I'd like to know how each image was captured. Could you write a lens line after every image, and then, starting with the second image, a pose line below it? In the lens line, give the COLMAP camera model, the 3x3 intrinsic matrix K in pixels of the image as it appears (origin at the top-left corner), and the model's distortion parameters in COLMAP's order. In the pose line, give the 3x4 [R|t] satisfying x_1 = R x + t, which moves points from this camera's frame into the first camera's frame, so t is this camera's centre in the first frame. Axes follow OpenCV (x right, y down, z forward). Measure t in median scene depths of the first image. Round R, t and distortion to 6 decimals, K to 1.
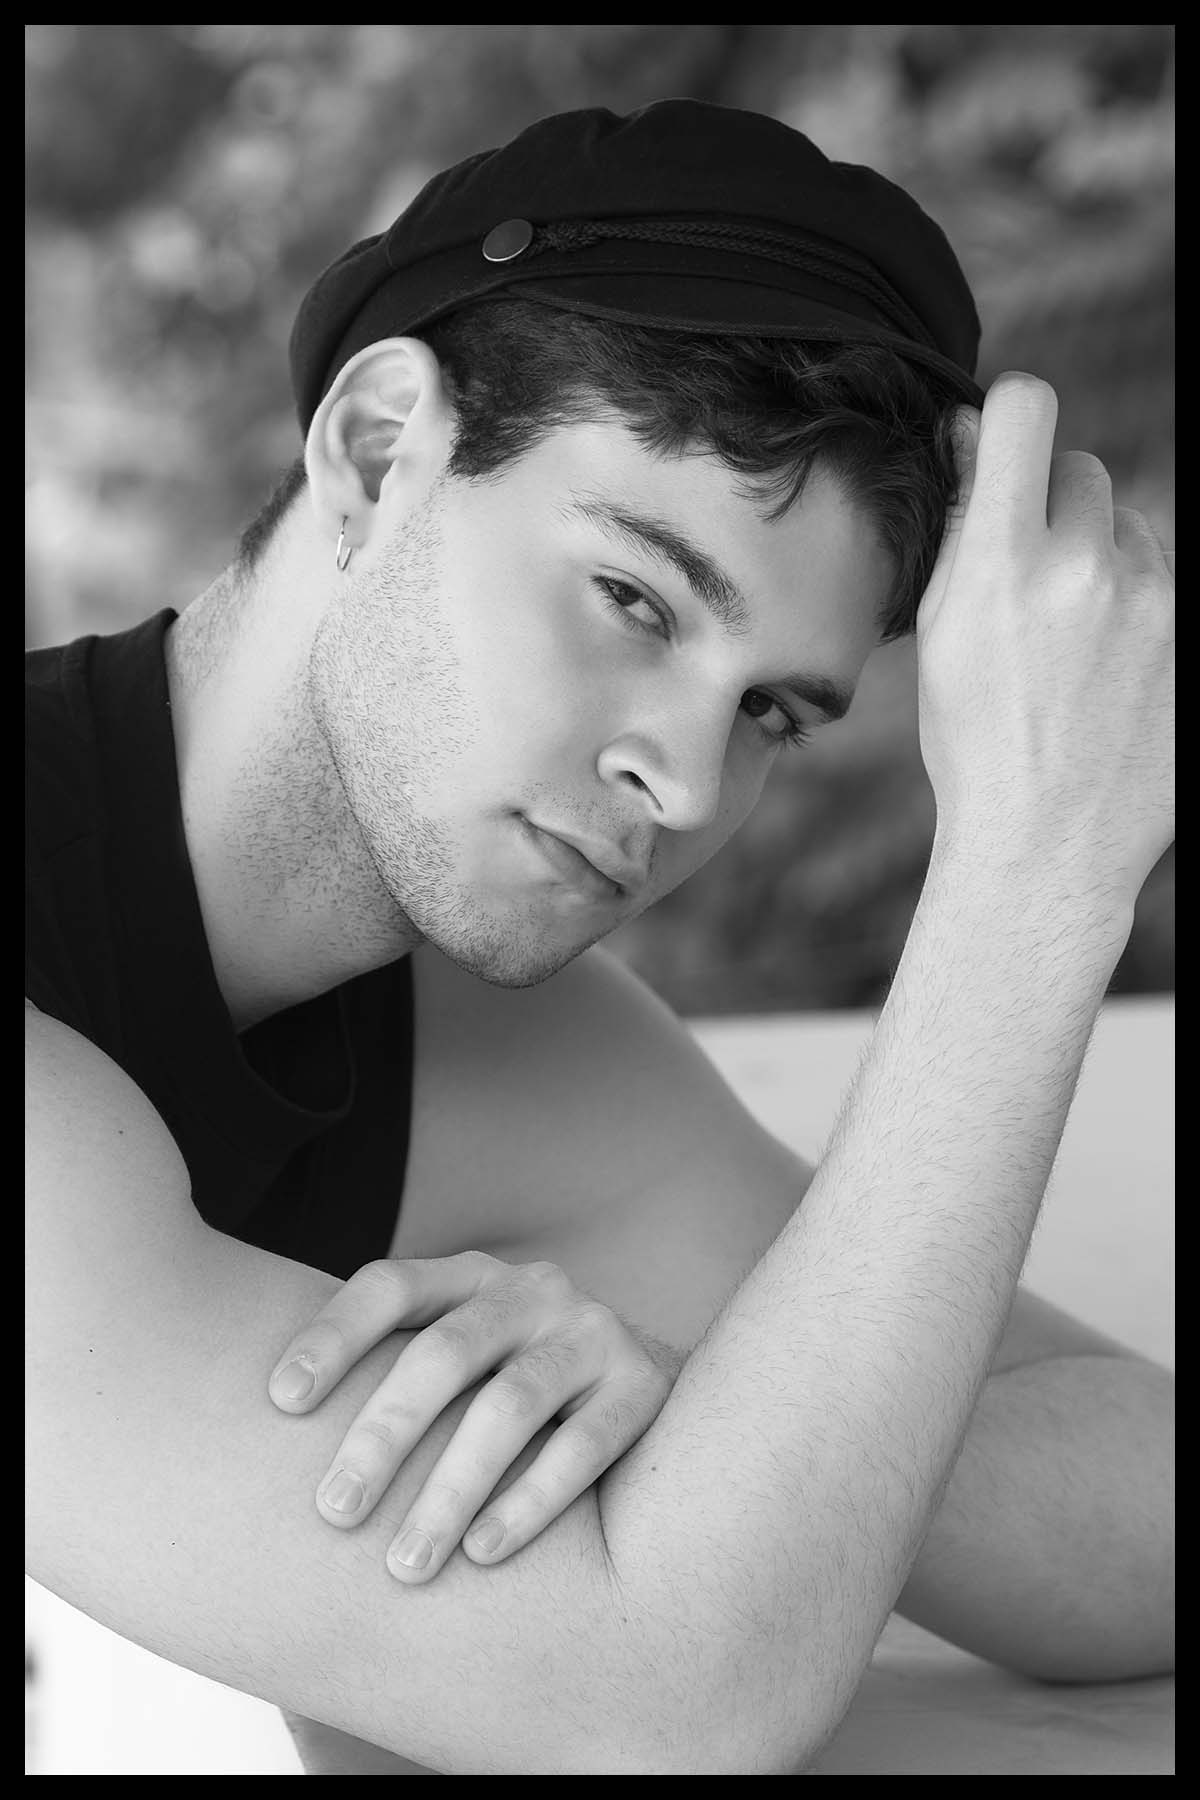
lens RADIAL K [[7652.6, 0, 599.4], [0, 7652.6, 902.8], [0, 0, 1]] dist [0.371960, 0.000000]
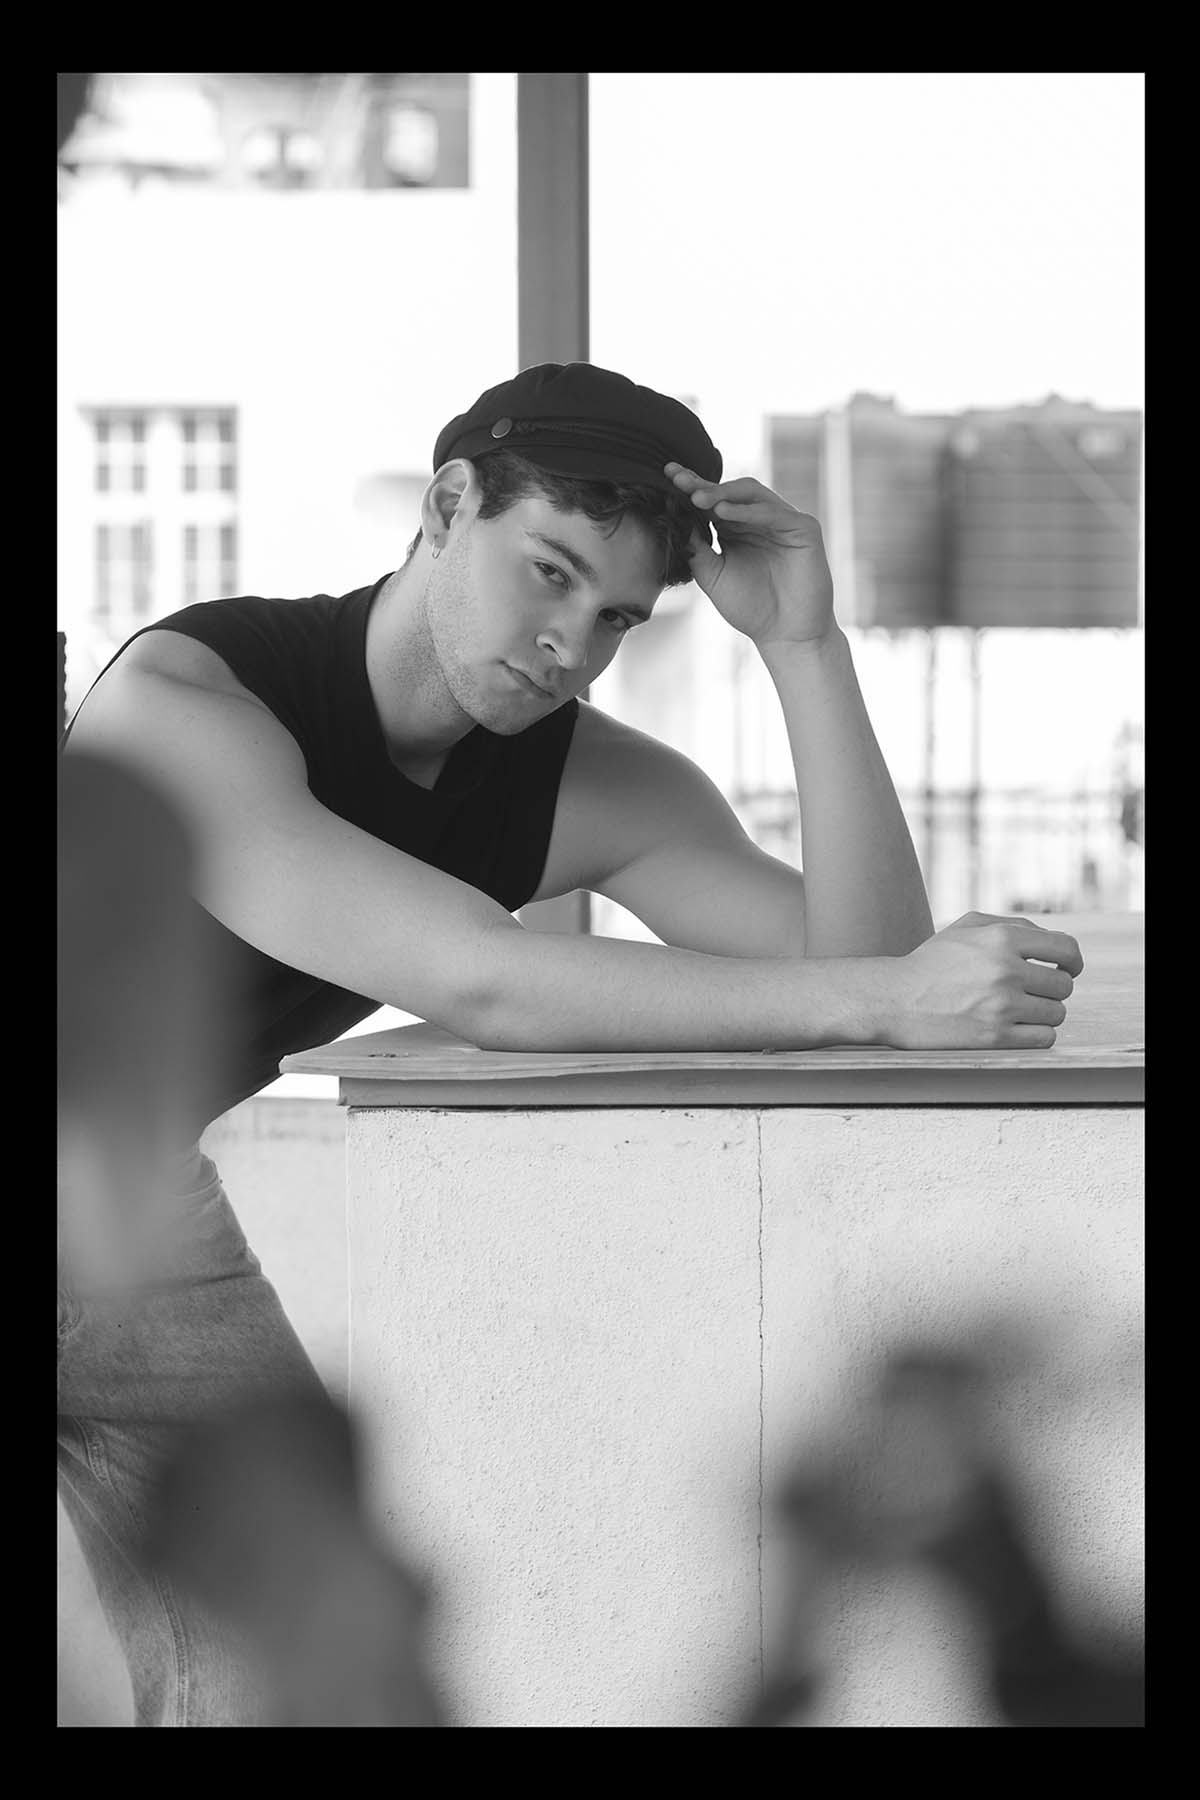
lens RADIAL K [[7652.6, 0, 599.9], [0, 7652.6, 897.9], [0, 0, 1]] dist [0.371960, 0.000000]
pose [[0.997398, 0.008970, -0.071534, 0.191530], [-0.006897, 0.999551, 0.029167, -0.007811], [0.071763, -0.028598, 0.997012, -1.387302]]
